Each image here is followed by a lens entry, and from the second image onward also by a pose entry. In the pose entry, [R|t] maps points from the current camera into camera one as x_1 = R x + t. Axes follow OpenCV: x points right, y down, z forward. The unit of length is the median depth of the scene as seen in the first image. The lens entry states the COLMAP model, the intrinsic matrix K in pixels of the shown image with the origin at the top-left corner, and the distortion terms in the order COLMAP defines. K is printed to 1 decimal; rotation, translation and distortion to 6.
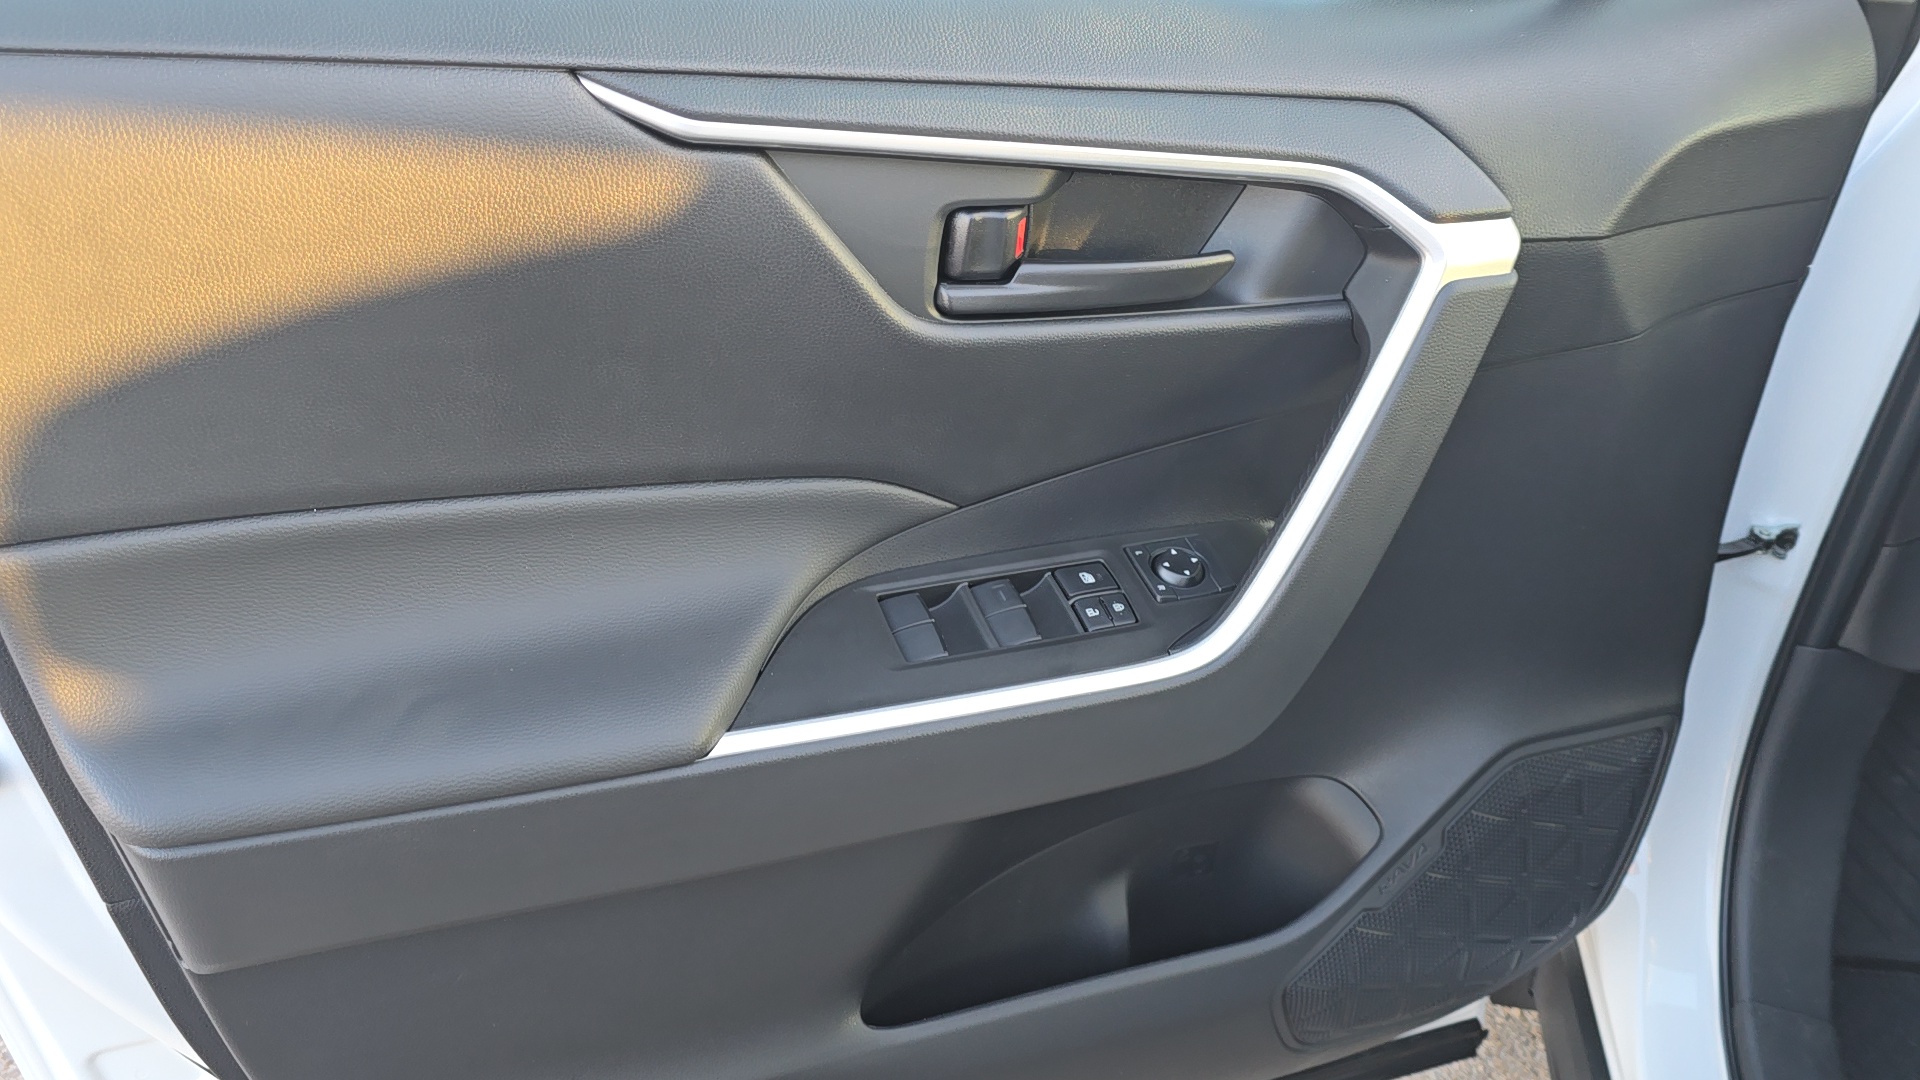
lens RADIAL K [[1536.1, 0, 975.0], [0, 1536.1, 543.0], [0, 0, 1]] dist [0.007701, -0.001009]
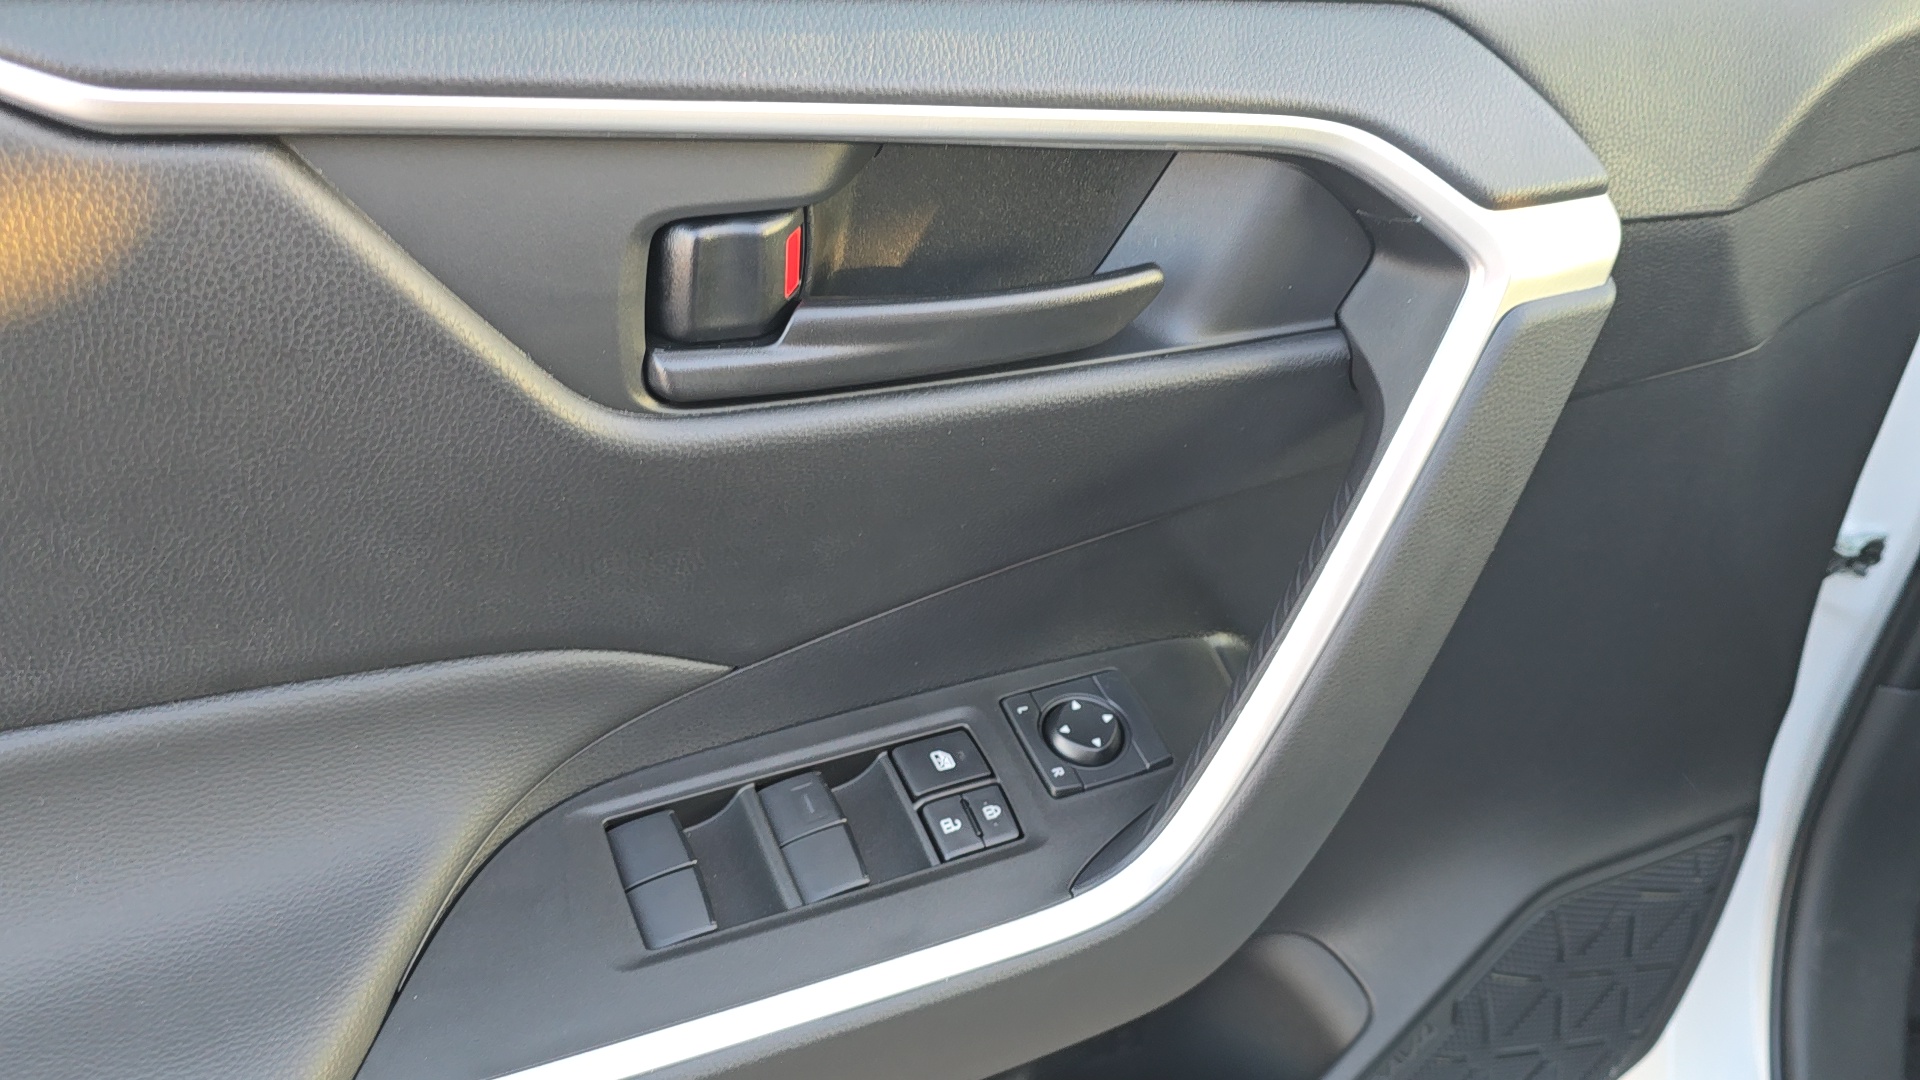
lens RADIAL K [[1590.2, 0, 969.3], [0, 1590.2, 542.9], [0, 0, 1]] dist [-0.005253, -0.004453]
pose [[0.997941, -0.034702, 0.053934, 0.054643], [0.030493, 0.996565, 0.076998, -0.126396], [-0.056421, -0.075195, 0.995571, 0.365318]]
